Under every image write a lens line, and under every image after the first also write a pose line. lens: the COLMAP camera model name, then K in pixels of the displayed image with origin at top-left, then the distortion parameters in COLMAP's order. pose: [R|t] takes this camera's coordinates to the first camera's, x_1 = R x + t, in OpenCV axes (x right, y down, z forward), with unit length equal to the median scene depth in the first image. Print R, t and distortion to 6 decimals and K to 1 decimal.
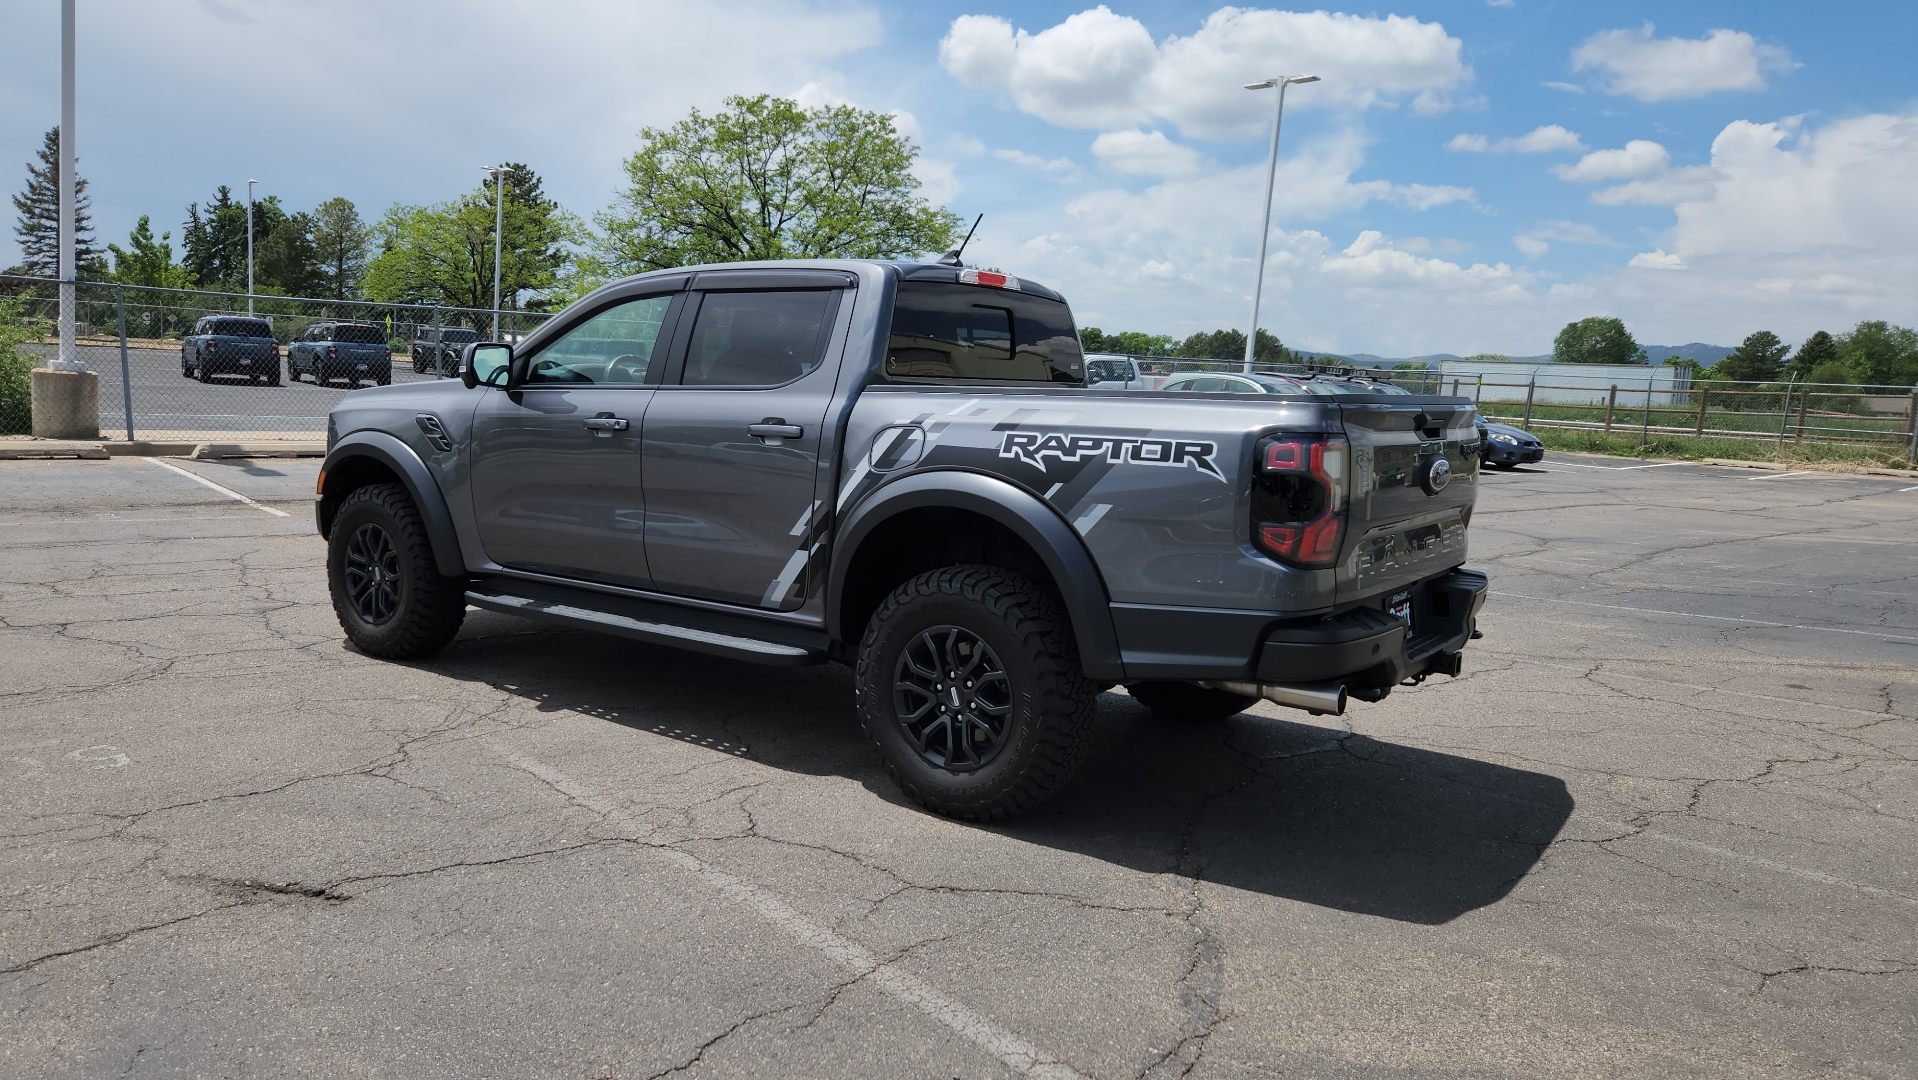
lens RADIAL K [[1282.5, 0, 933.3], [0, 1282.5, 529.8], [0, 0, 1]] dist [0.071074, -0.058059]
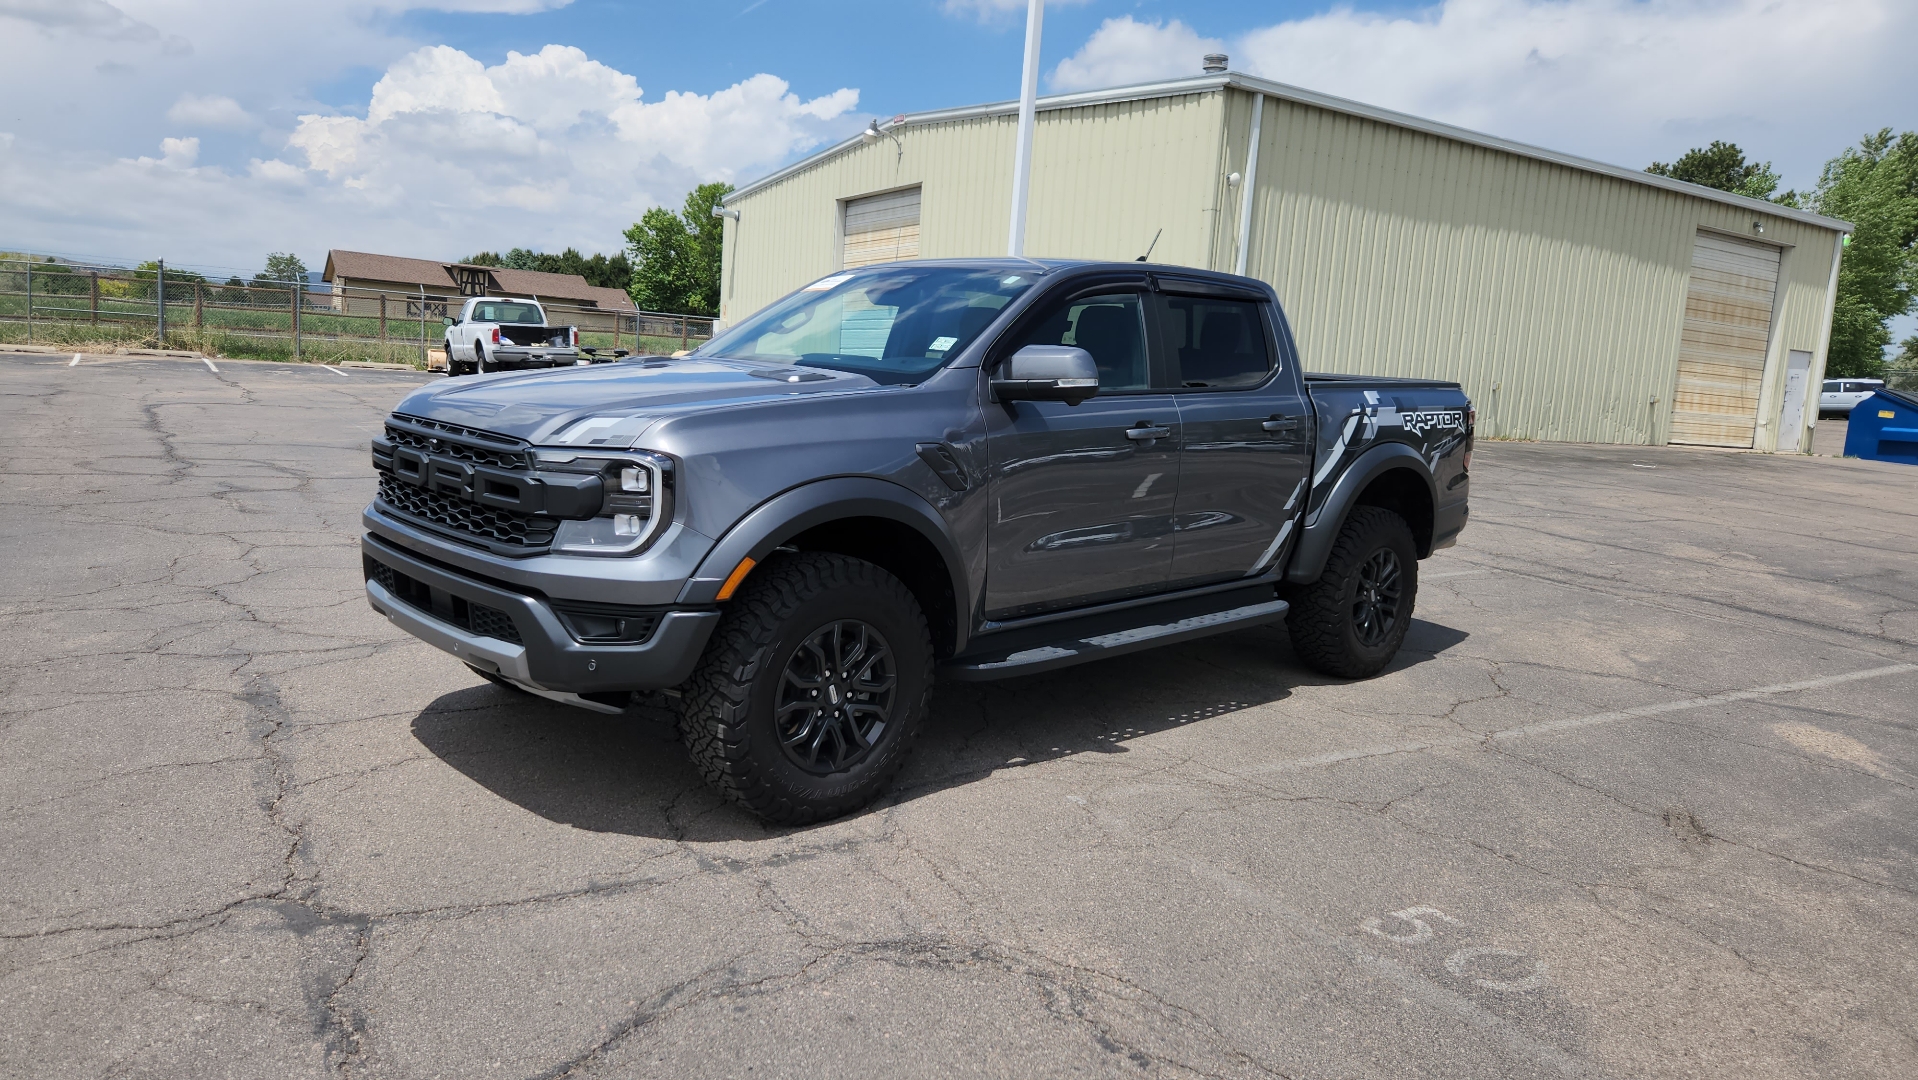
lens RADIAL K [[1282.5, 0, 941.5], [0, 1282.5, 531.4], [0, 0, 1]] dist [0.071074, -0.058059]
pose [[0.188307, -0.171347, 0.967047, -1.387996], [0.066504, 0.984627, 0.161512, -0.199082], [-0.979856, 0.033899, 0.196808, 1.105094]]
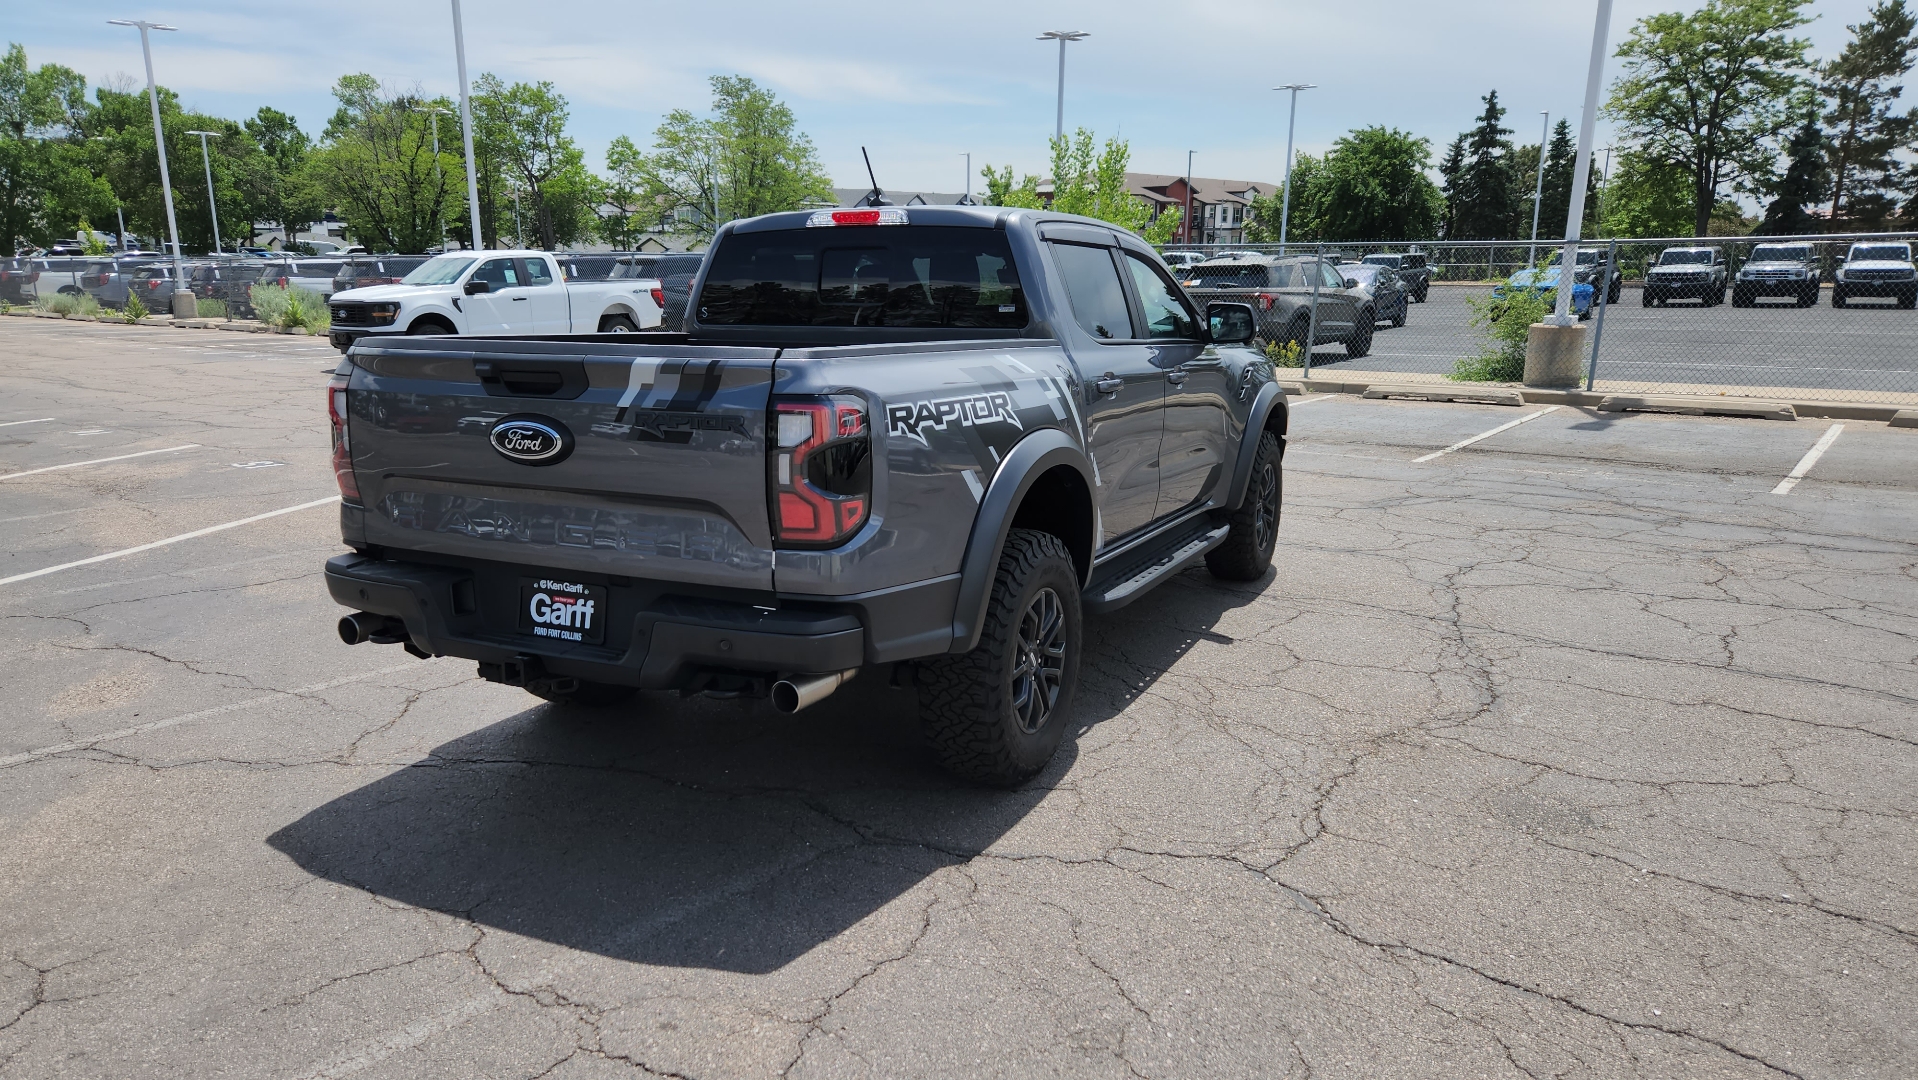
lens RADIAL K [[1282.5, 0, 923.9], [0, 1282.5, 566.8], [0, 0, 1]] dist [0.071074, -0.058059]
pose [[0.159833, 0.169981, -0.972399, 1.141641], [-0.109394, 0.982046, 0.153686, -0.107828], [0.981064, 0.081811, 0.175559, 1.026100]]
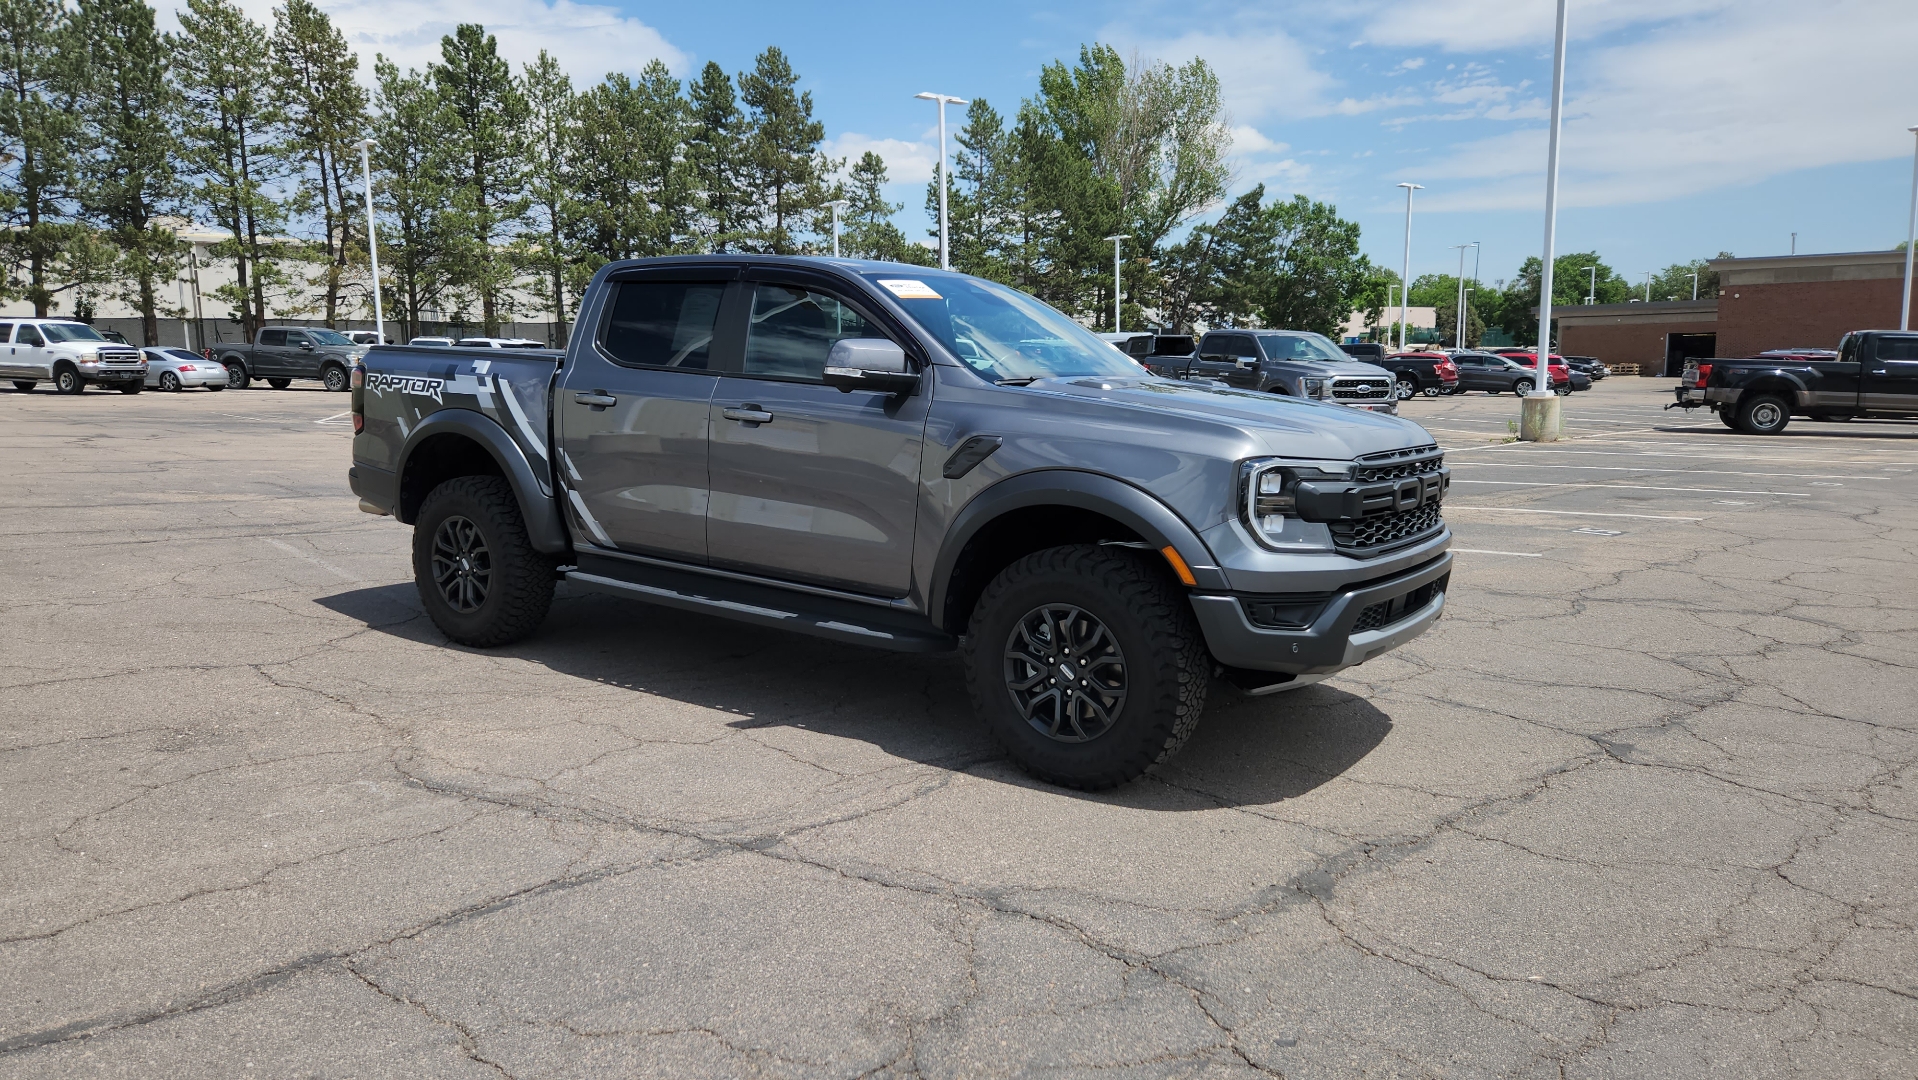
lens RADIAL K [[1282.5, 0, 921.0], [0, 1282.5, 533.3], [0, 0, 1]] dist [0.071074, -0.058059]
pose [[-0.998093, -0.060540, -0.012038, -0.201878], [-0.061621, 0.965936, 0.251337, -0.318440], [-0.003588, 0.251600, -0.967825, 2.601680]]
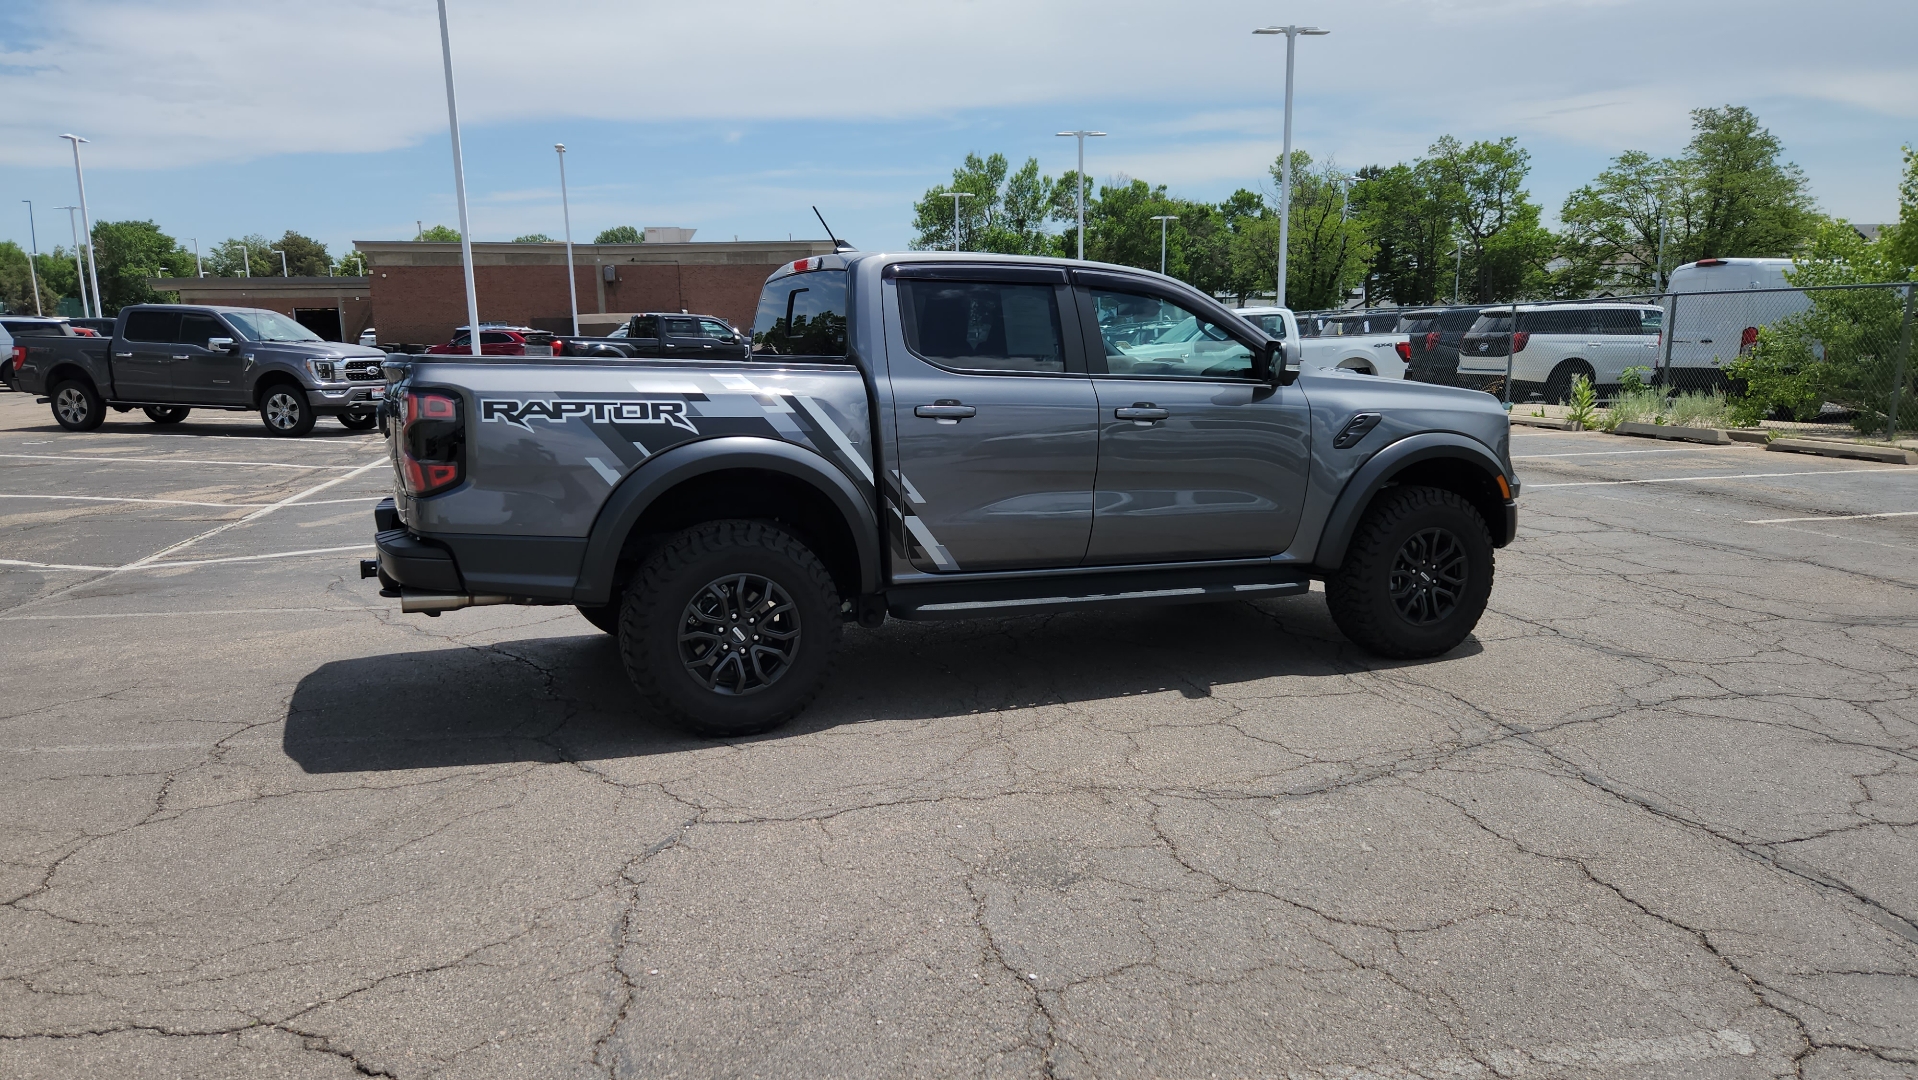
lens RADIAL K [[1282.5, 0, 918.3], [0, 1282.5, 552.1], [0, 0, 1]] dist [0.071074, -0.058059]
pose [[-0.522967, 0.093082, -0.847255, 1.096458], [-0.123272, 0.975309, 0.183239, -0.191981], [0.843392, 0.200271, -0.498580, 1.922748]]
